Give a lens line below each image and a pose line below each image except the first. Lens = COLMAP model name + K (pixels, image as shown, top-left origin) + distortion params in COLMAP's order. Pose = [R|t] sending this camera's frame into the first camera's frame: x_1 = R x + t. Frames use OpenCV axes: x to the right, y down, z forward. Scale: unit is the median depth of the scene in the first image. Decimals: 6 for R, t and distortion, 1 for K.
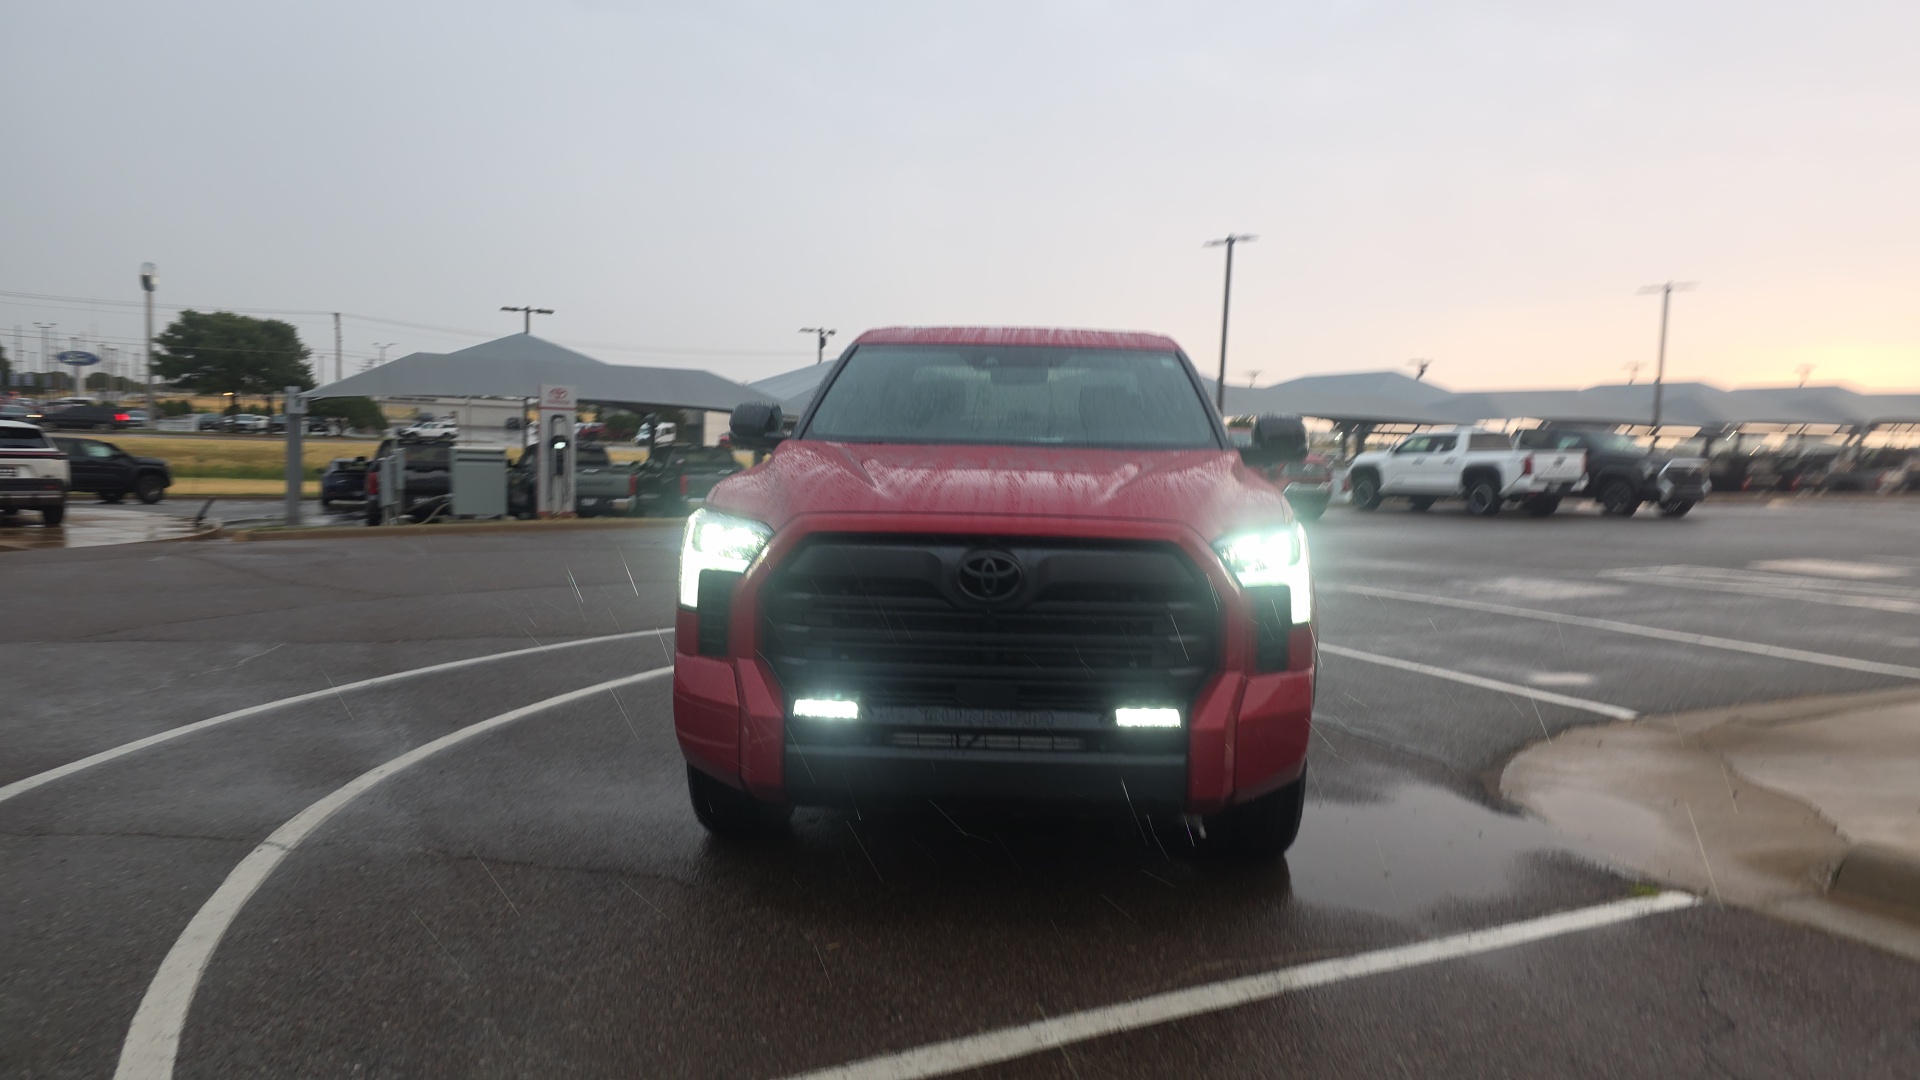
lens RADIAL K [[1289.5, 0, 970.9], [0, 1289.5, 534.6], [0, 0, 1]] dist [0.071924, -0.066281]
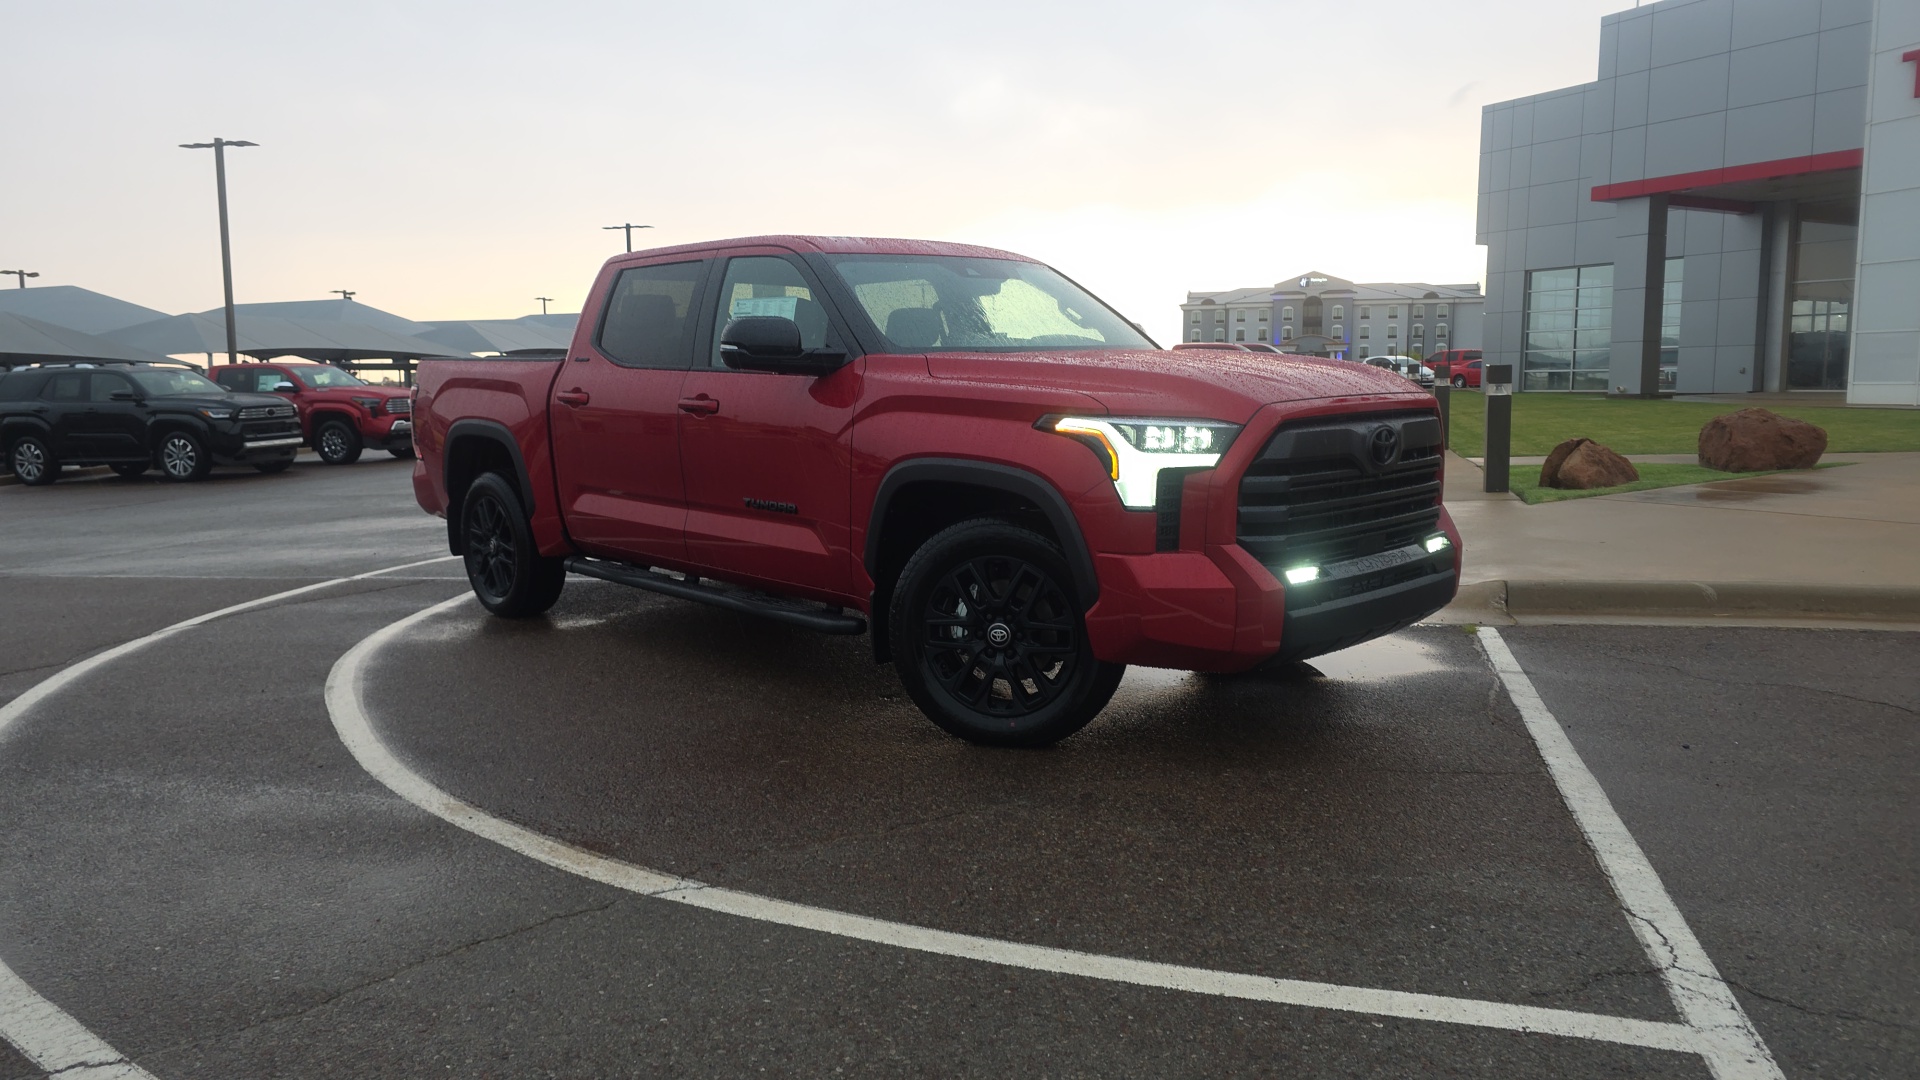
lens RADIAL K [[1289.5, 0, 970.9], [0, 1289.5, 534.6], [0, 0, 1]] dist [0.071924, -0.066281]
pose [[0.708976, -0.145135, 0.690136, -1.086869], [0.092886, 0.989287, 0.112624, -0.057072], [-0.699088, -0.015744, 0.714862, 0.373670]]
